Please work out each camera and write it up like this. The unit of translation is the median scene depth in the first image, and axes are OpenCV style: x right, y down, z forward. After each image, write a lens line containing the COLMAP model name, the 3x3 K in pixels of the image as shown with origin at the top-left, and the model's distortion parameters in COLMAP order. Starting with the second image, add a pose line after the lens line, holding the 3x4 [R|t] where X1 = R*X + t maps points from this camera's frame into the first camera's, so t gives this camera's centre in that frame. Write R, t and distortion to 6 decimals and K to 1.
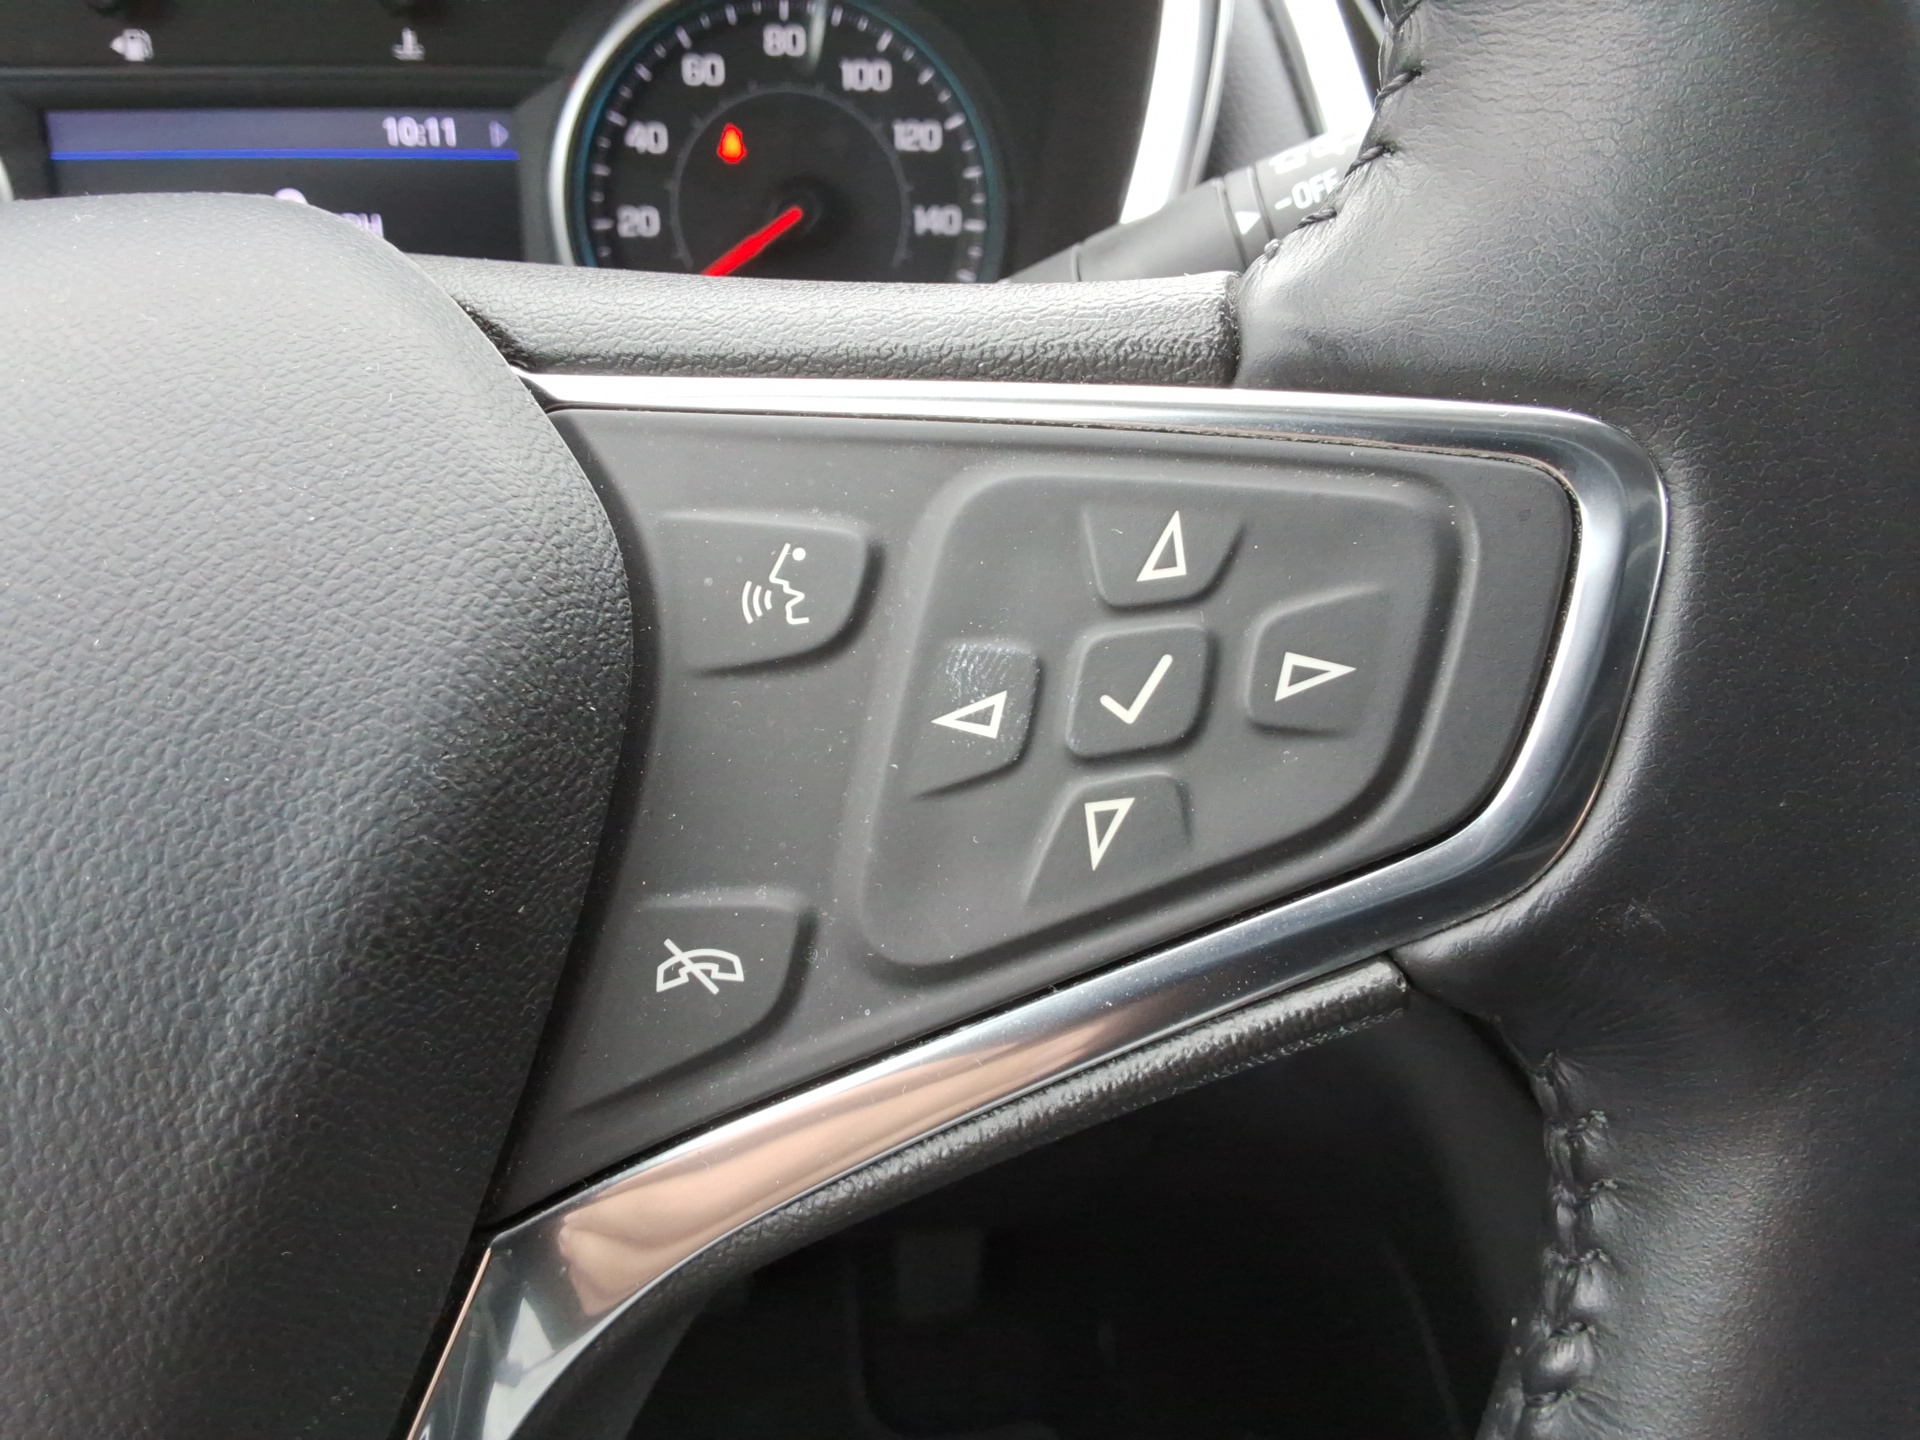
lens RADIAL K [[1538.9, 0, 1002.3], [0, 1538.9, 715.4], [0, 0, 1]] dist [0.106217, -0.148371]
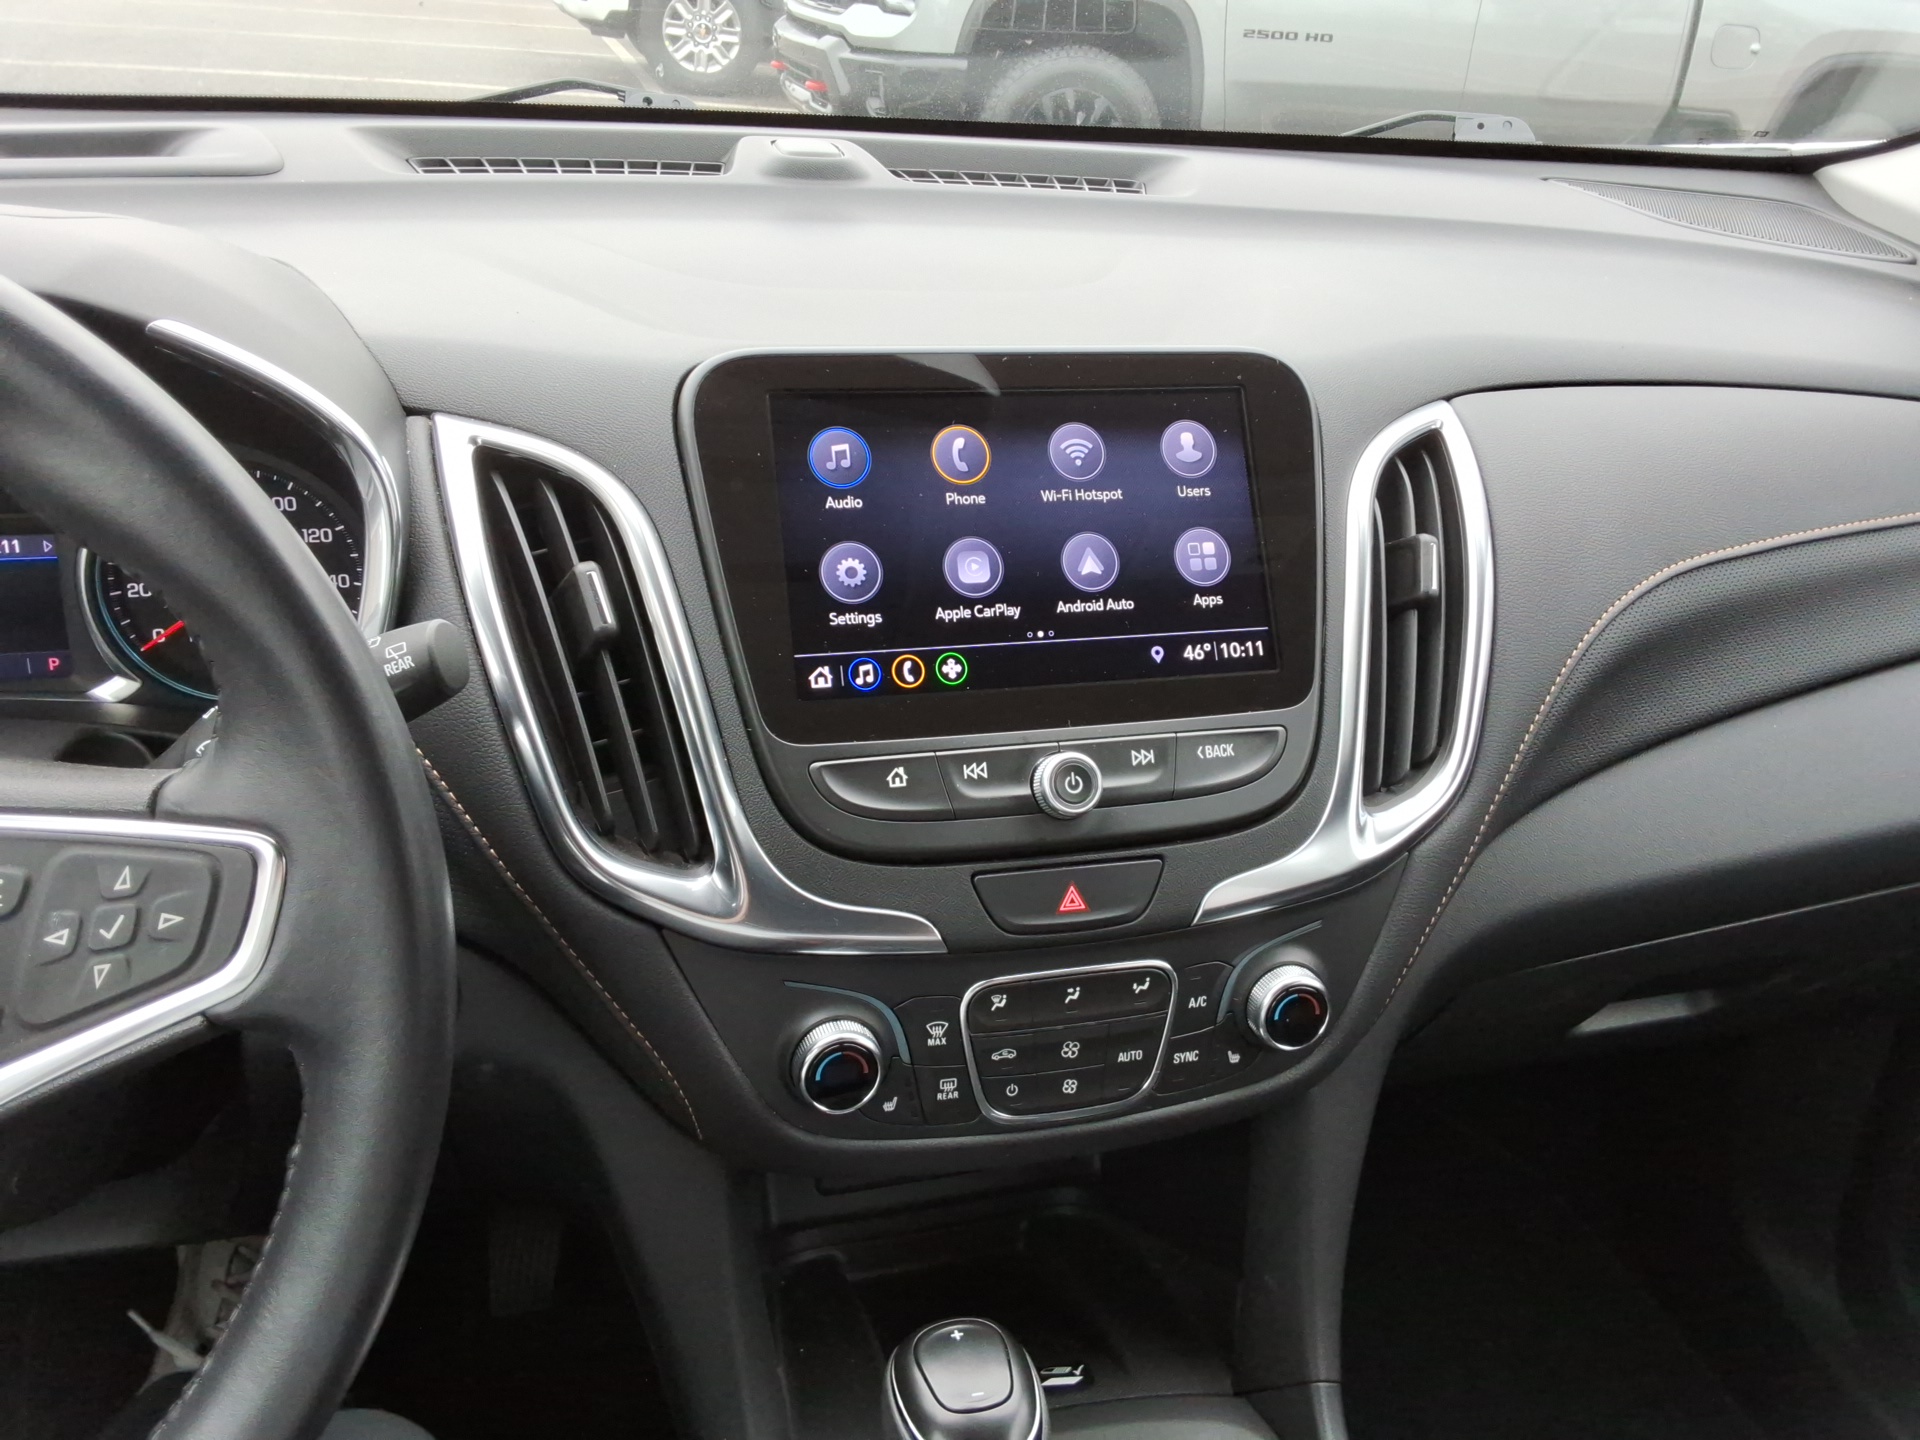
lens RADIAL K [[1538.9, 0, 989.5], [0, 1538.9, 690.9], [0, 0, 1]] dist [0.106217, -0.148371]
pose [[0.994780, -0.019500, 0.100164, 1.208313], [0.025775, 0.997760, -0.061734, -0.197073], [-0.098735, 0.063994, 0.993054, -1.799533]]
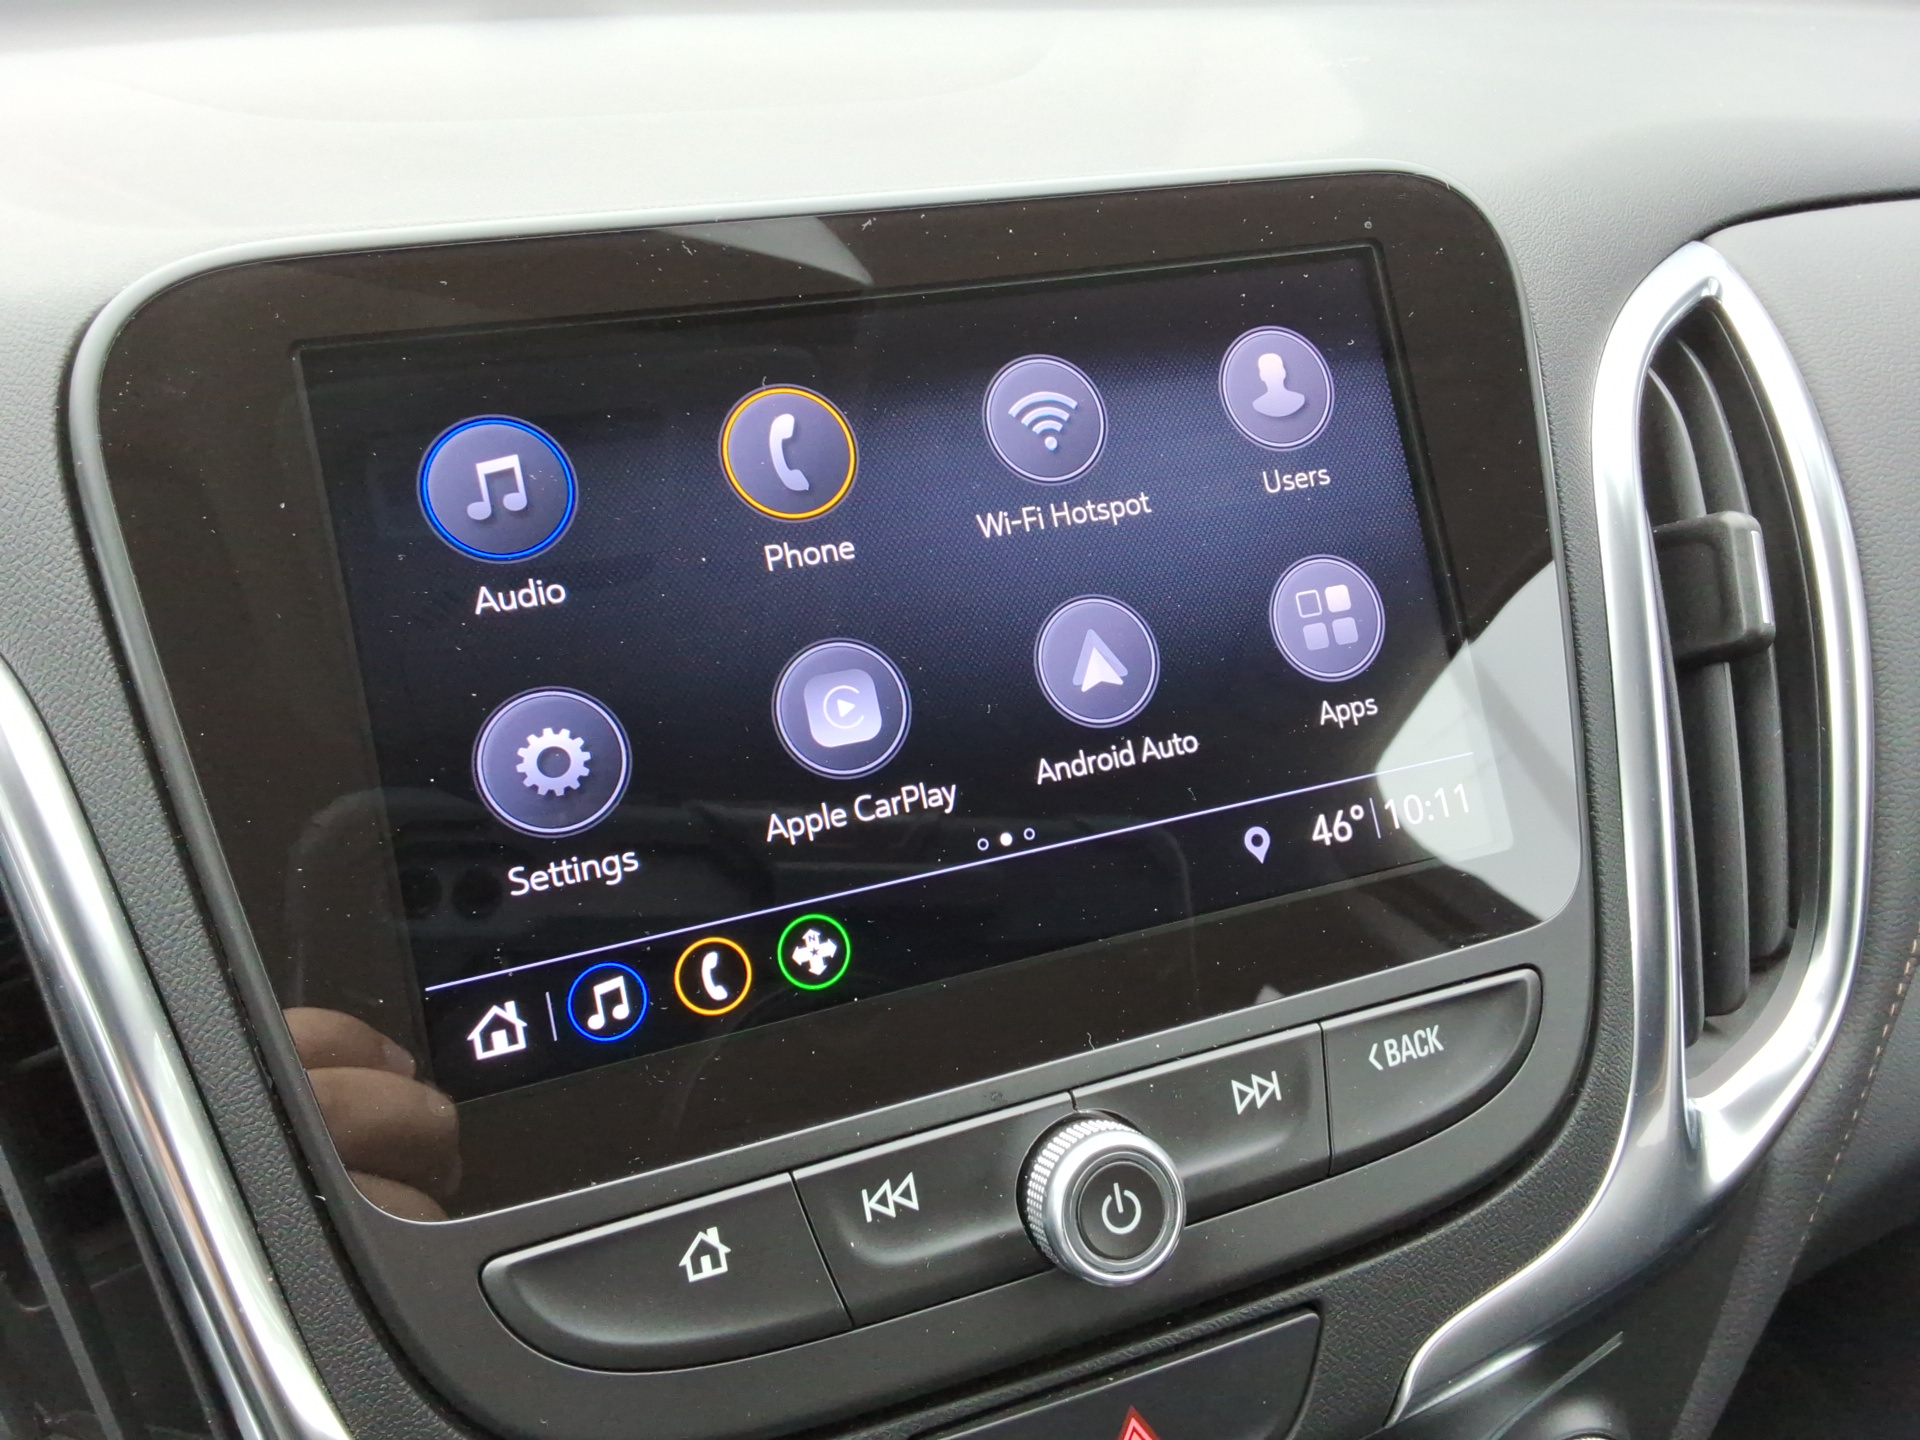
lens RADIAL K [[1538.9, 0, 980.5], [0, 1538.9, 692.8], [0, 0, 1]] dist [0.106217, -0.148371]
pose [[0.981793, -0.120852, 0.146548, 1.459603], [0.119950, 0.992666, 0.015011, -0.761976], [-0.147288, 0.002840, 0.989090, 0.277500]]
